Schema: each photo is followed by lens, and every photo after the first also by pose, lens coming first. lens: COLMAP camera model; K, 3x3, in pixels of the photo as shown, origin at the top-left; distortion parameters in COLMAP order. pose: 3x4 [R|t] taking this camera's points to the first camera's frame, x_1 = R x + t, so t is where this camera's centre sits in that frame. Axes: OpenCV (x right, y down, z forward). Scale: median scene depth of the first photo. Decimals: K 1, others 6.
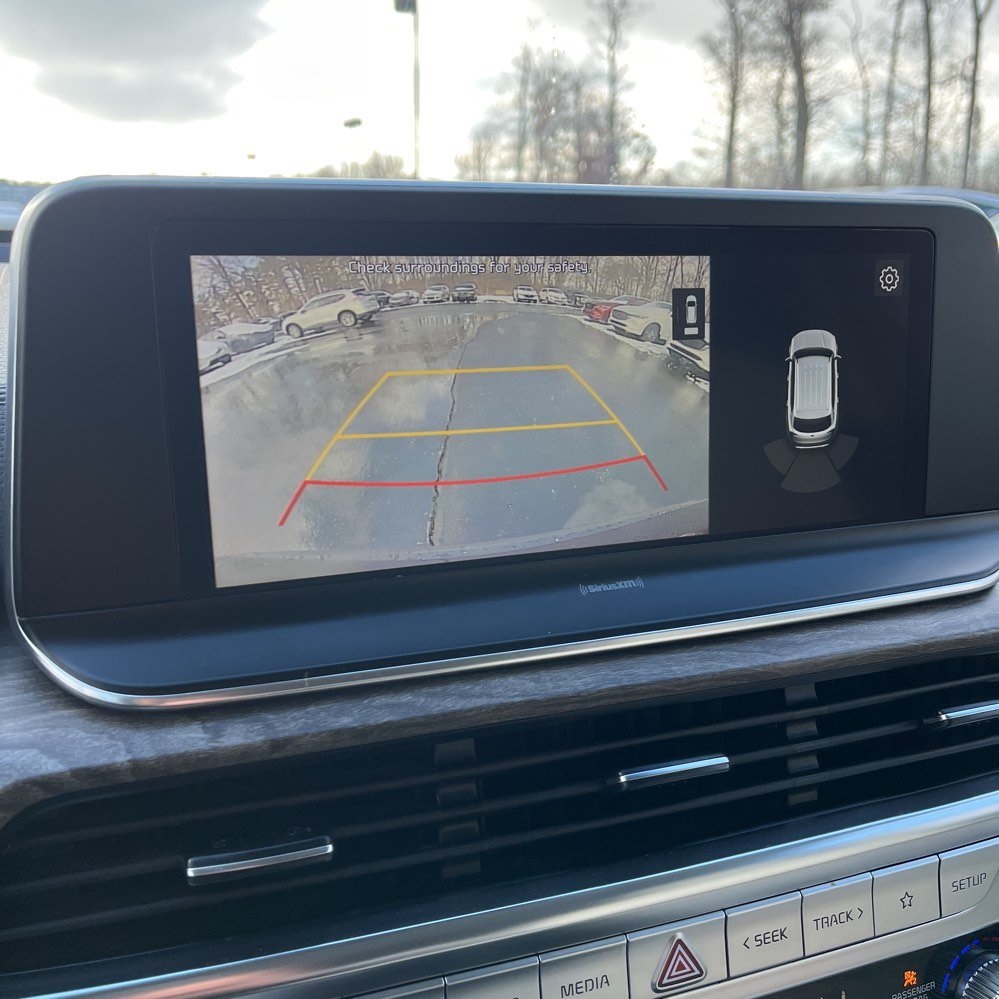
lens RADIAL K [[1061.9, 0, 498.8], [0, 1061.9, 492.2], [0, 0, 1]] dist [0.102996, -0.179241]
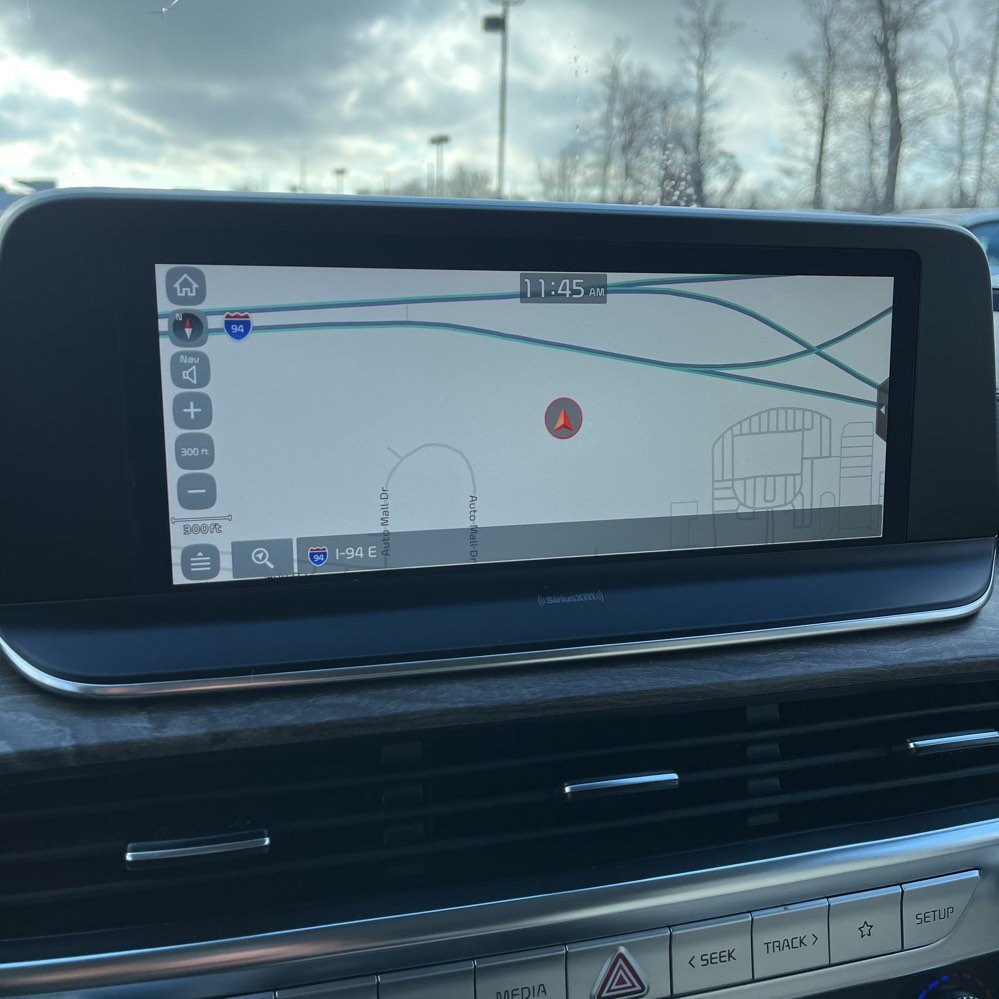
lens RADIAL K [[1061.9, 0, 498.8], [0, 1061.9, 492.2], [0, 0, 1]] dist [0.102996, -0.179241]
pose [[0.996896, 0.031176, -0.072296, 0.104859], [-0.032238, 0.999388, -0.013564, 0.003310], [0.071829, 0.015852, 0.997291, -0.013127]]
